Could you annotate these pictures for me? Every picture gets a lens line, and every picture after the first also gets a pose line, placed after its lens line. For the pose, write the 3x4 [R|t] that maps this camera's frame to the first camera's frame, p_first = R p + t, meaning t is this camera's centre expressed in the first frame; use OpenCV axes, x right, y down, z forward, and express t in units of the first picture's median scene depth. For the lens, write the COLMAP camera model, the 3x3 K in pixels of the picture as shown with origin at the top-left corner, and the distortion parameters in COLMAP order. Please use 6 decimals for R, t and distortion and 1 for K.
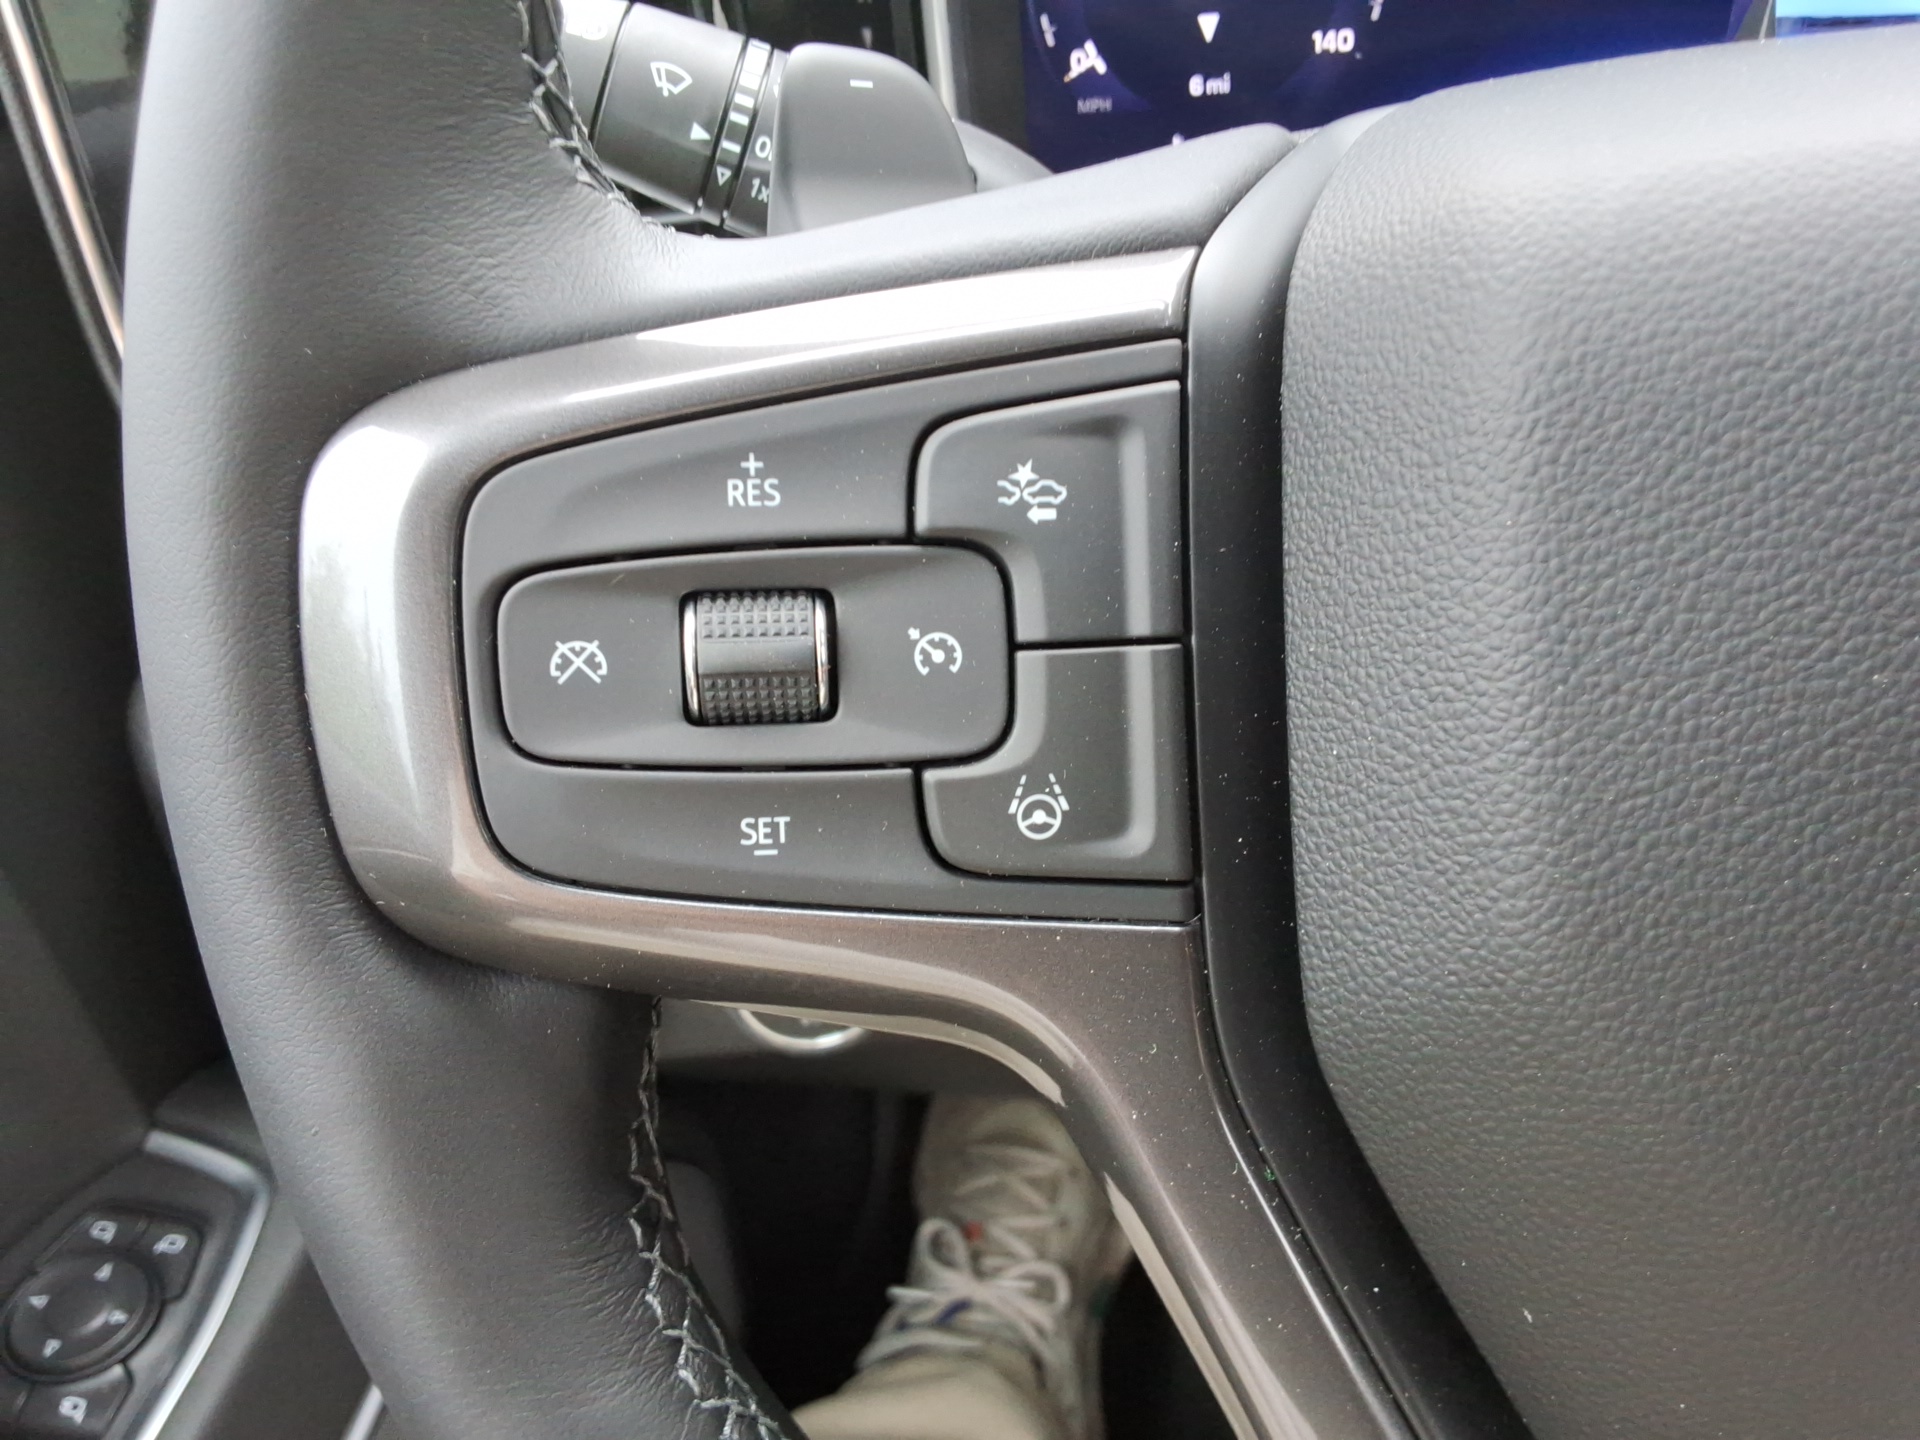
lens RADIAL K [[1544.7, 0, 973.0], [0, 1544.7, 698.2], [0, 0, 1]] dist [0.118433, -0.183228]
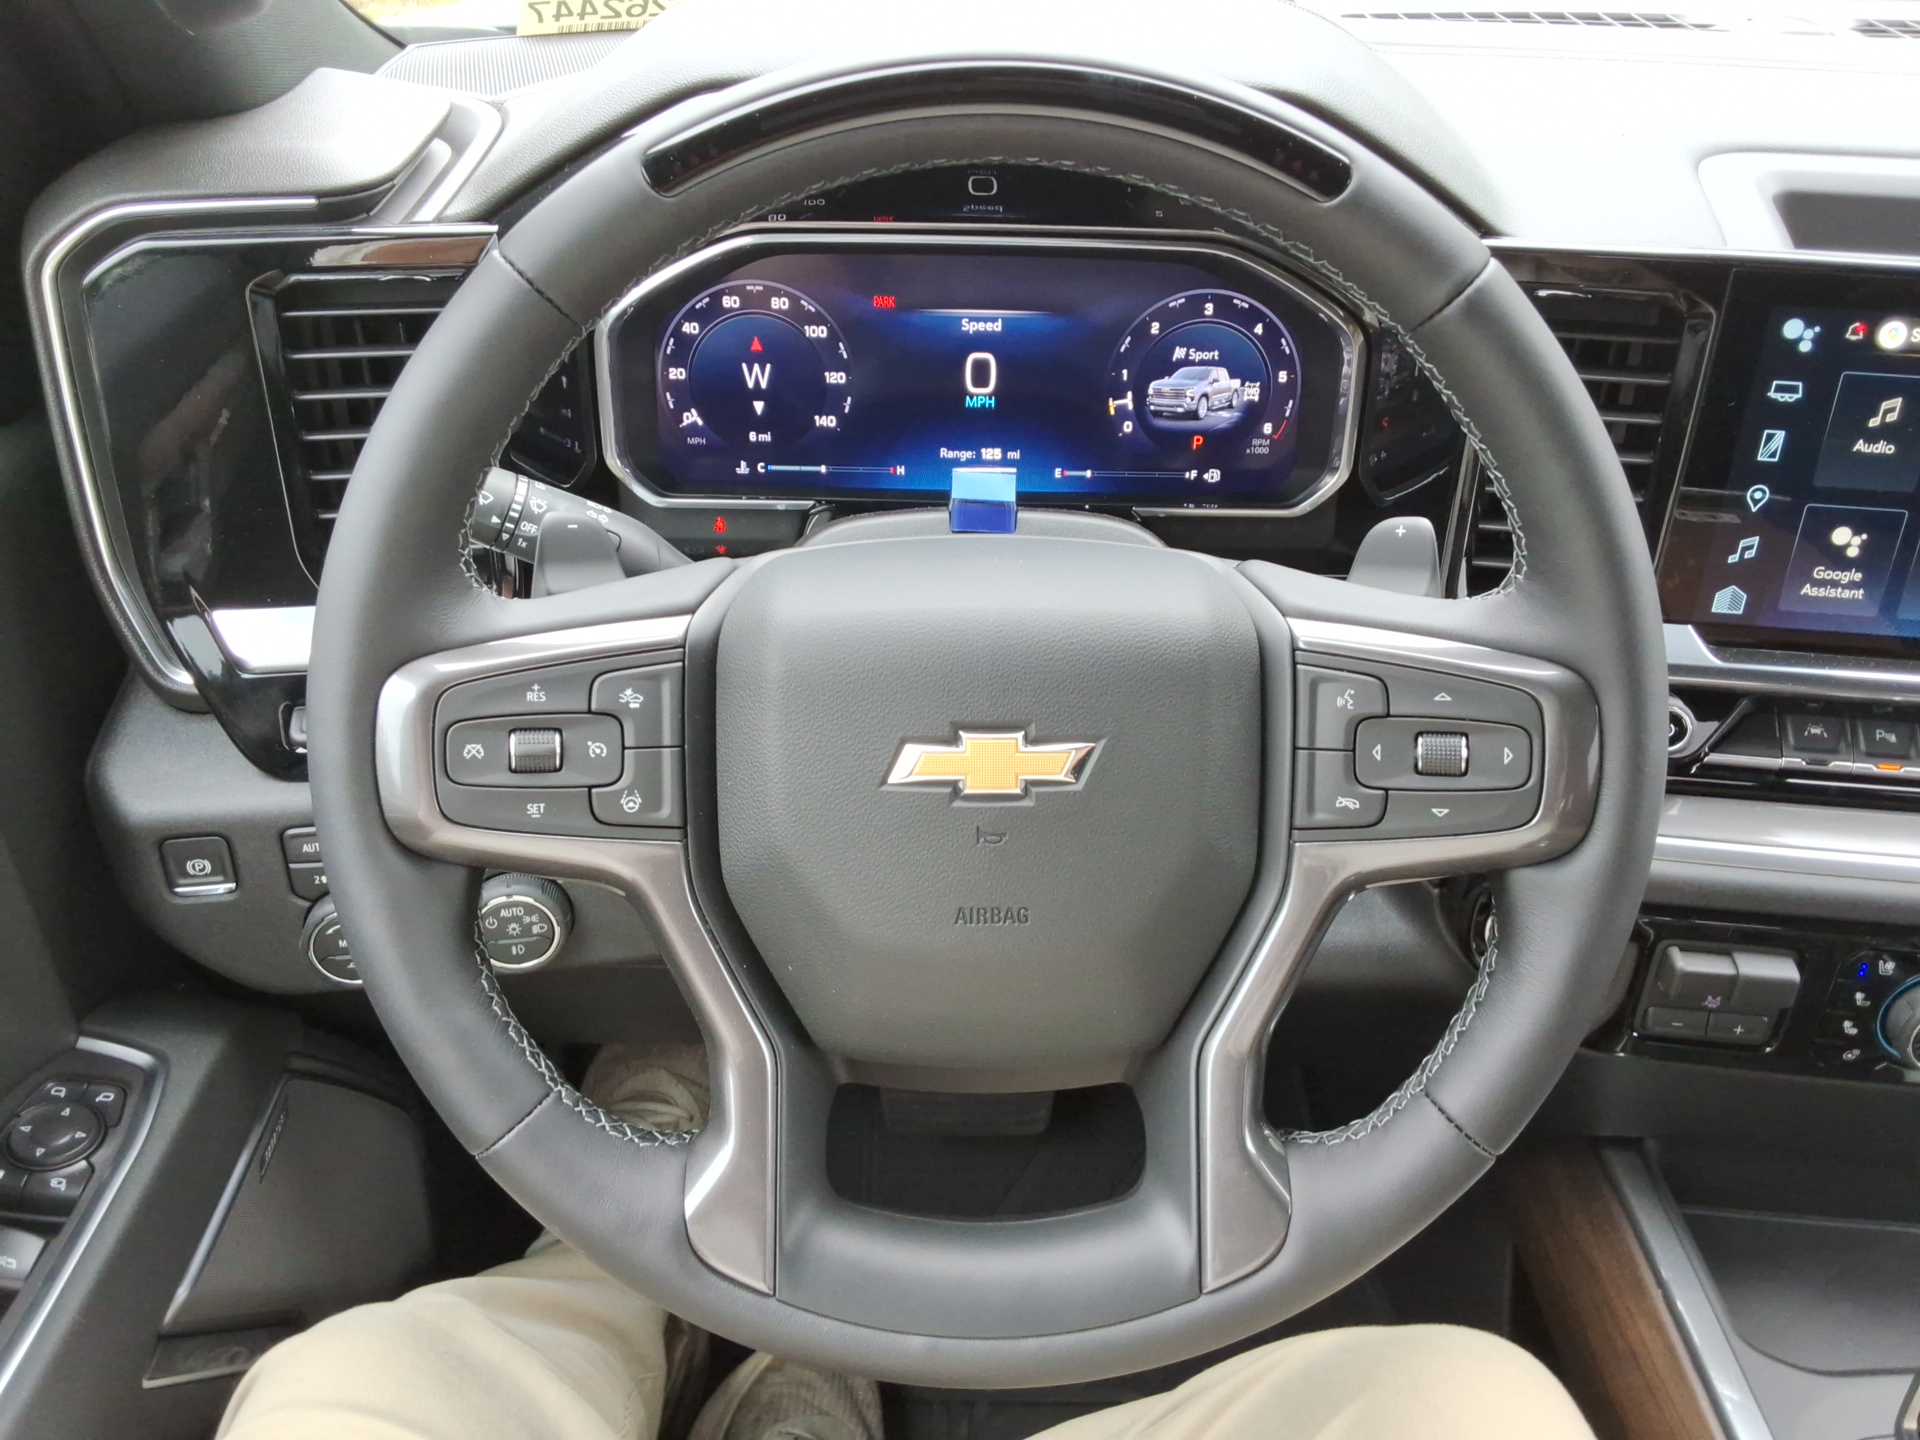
lens RADIAL K [[1534.1, 0, 972.5], [0, 1534.1, 699.1], [0, 0, 1]] dist [0.130720, -0.208975]
pose [[0.977151, 0.023414, 0.211251, 0.051144], [-0.011979, 0.998401, -0.055249, 0.028864], [-0.212207, 0.051456, 0.975869, -2.052516]]
